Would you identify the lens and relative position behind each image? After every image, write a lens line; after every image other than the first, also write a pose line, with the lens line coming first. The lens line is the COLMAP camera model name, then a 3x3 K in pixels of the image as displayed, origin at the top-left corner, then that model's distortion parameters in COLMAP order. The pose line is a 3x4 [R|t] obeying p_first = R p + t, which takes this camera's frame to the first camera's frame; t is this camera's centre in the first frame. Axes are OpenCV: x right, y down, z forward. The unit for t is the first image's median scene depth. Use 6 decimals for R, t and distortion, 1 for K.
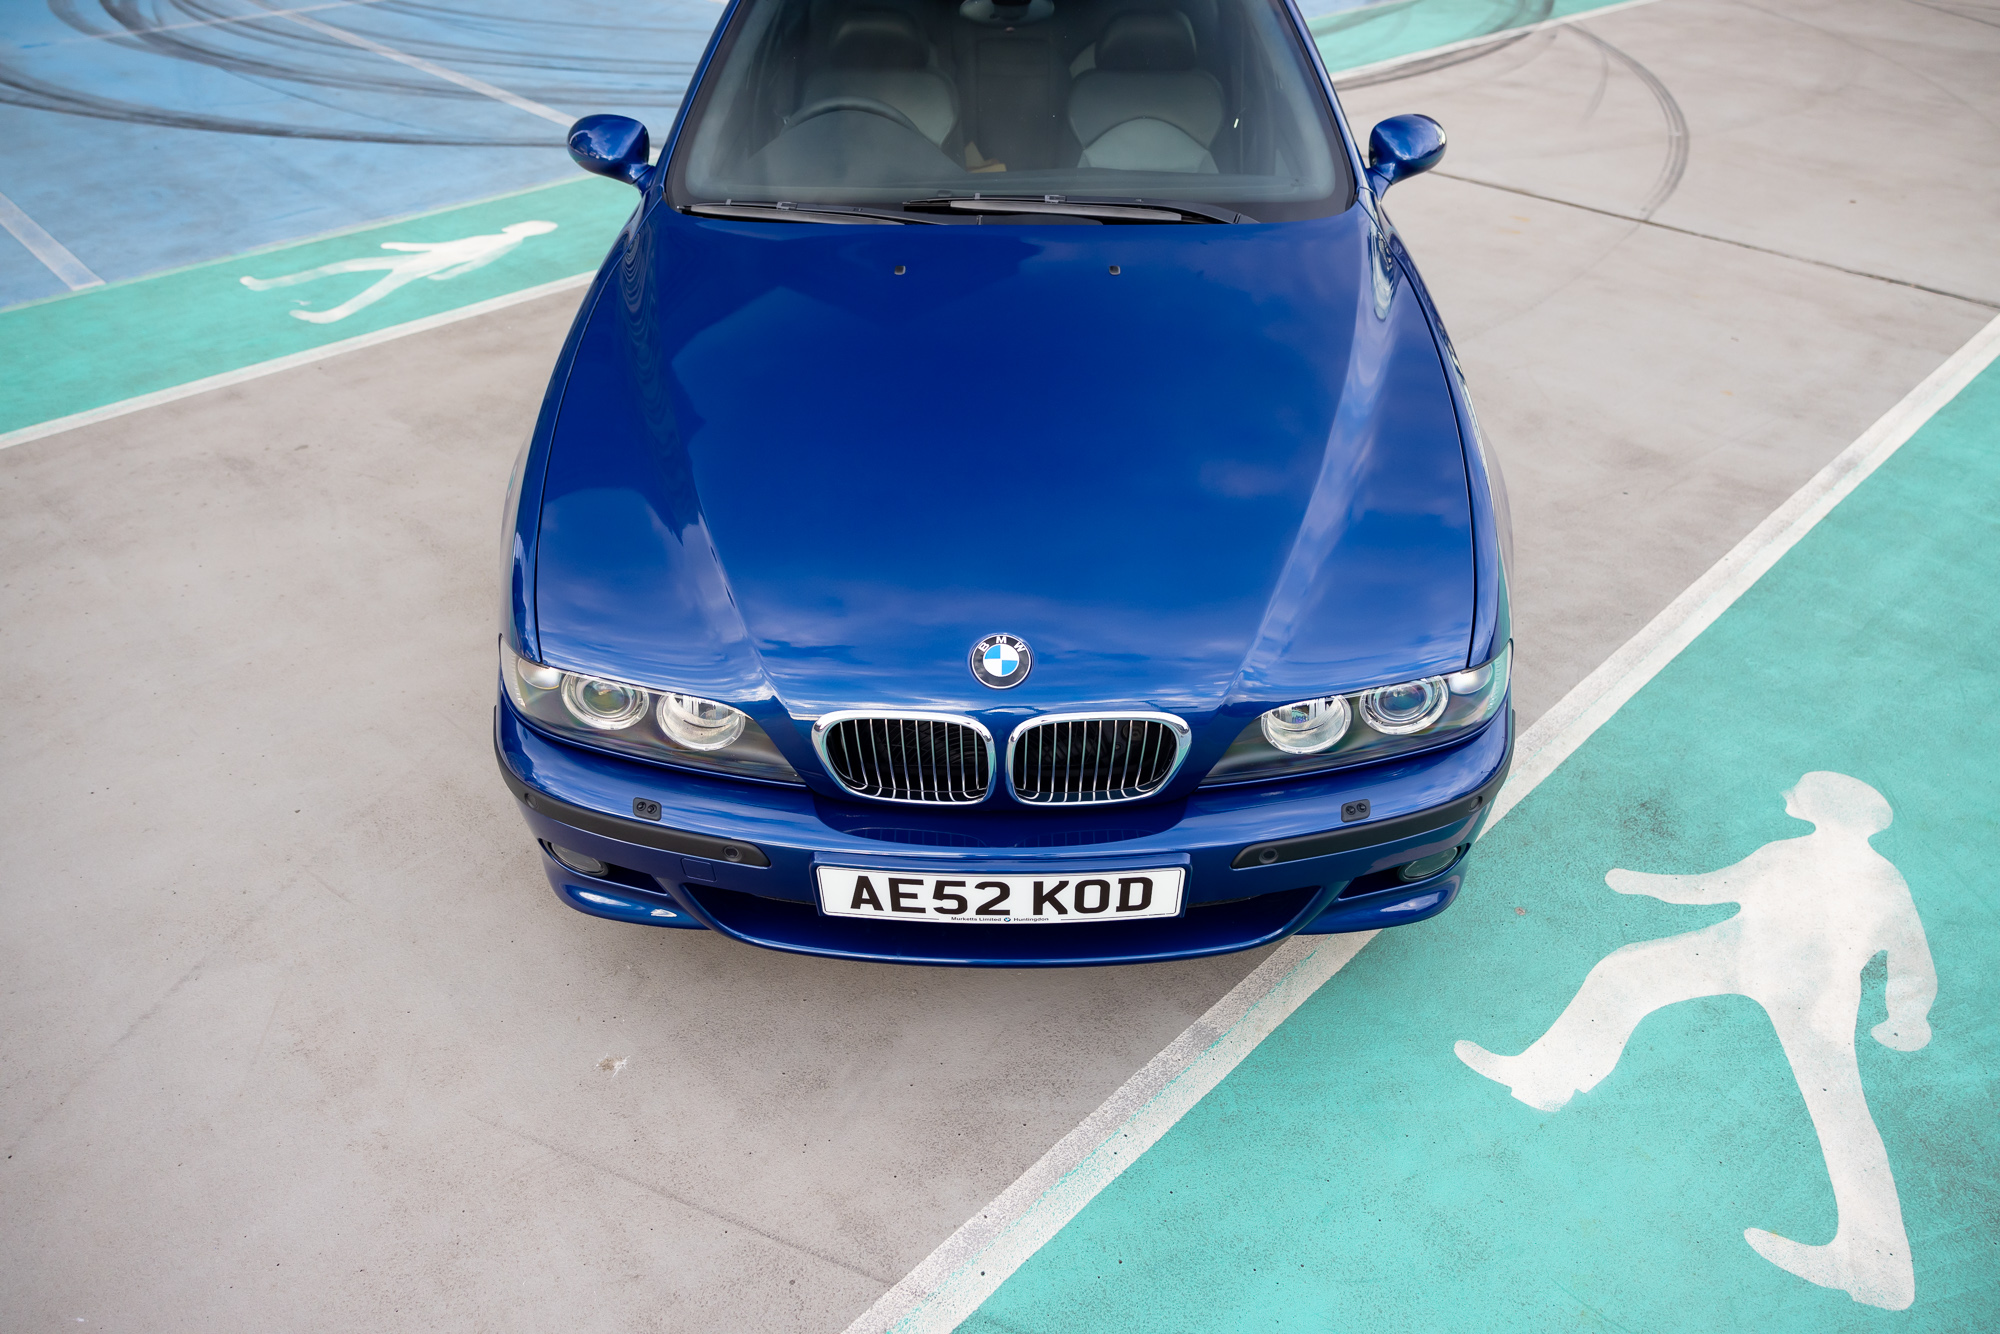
lens RADIAL K [[1383.6, 0, 1000.0], [0, 1383.6, 667.0], [0, 0, 1]] dist [0.006273, 0.001274]
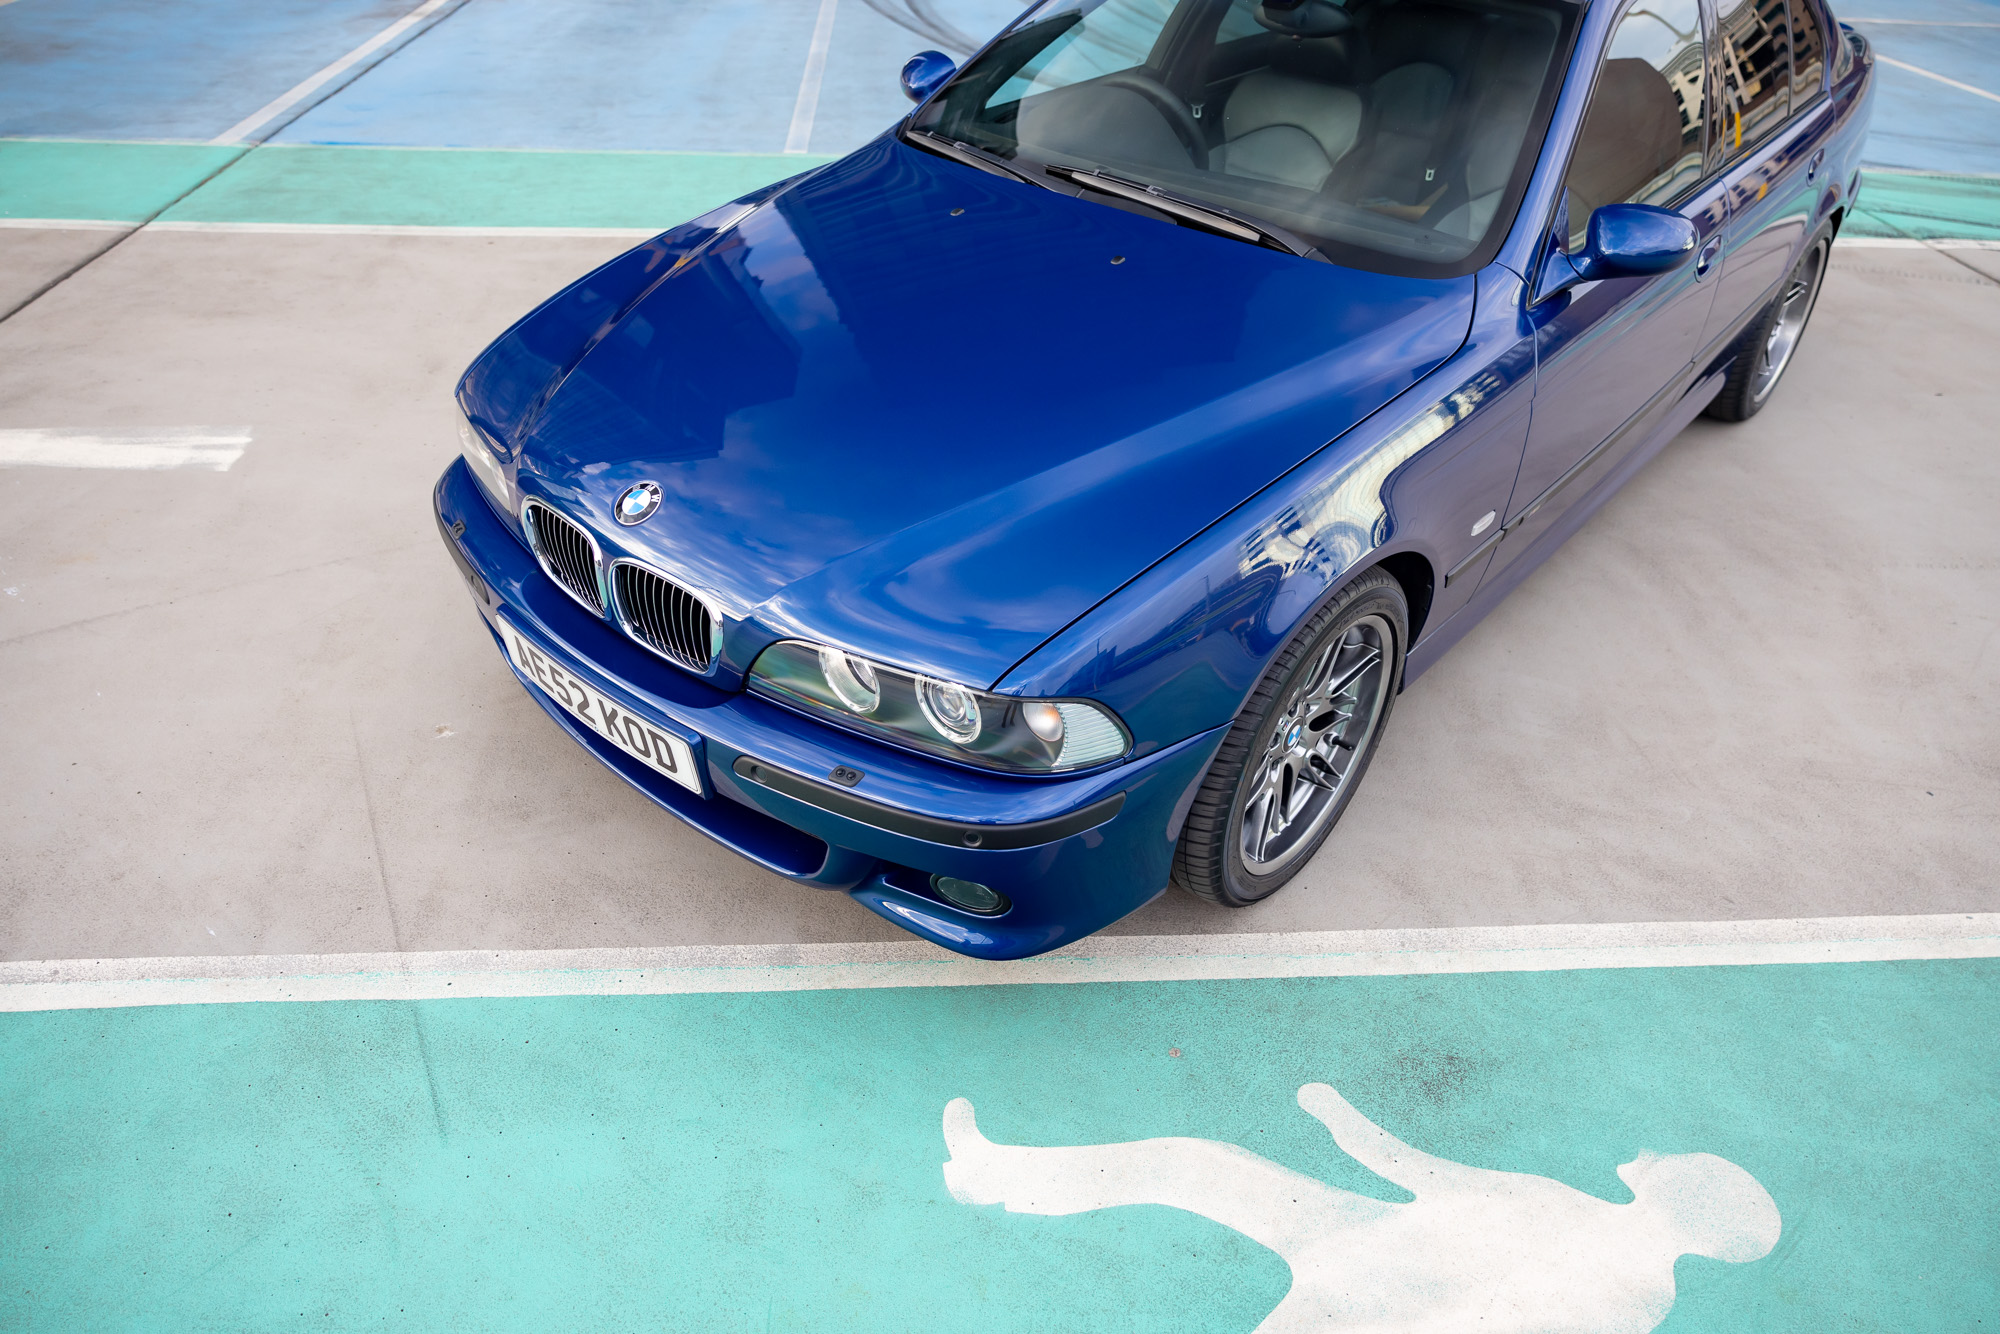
lens RADIAL K [[1383.1, 0, 1000.0], [0, 1383.1, 667.0], [0, 0, 1]] dist [-0.008672, -0.000099]
pose [[0.749459, 0.394061, -0.532004, 0.699066], [-0.406940, 0.908040, 0.099319, -0.092220], [0.522218, 0.142058, 0.840897, 0.180505]]
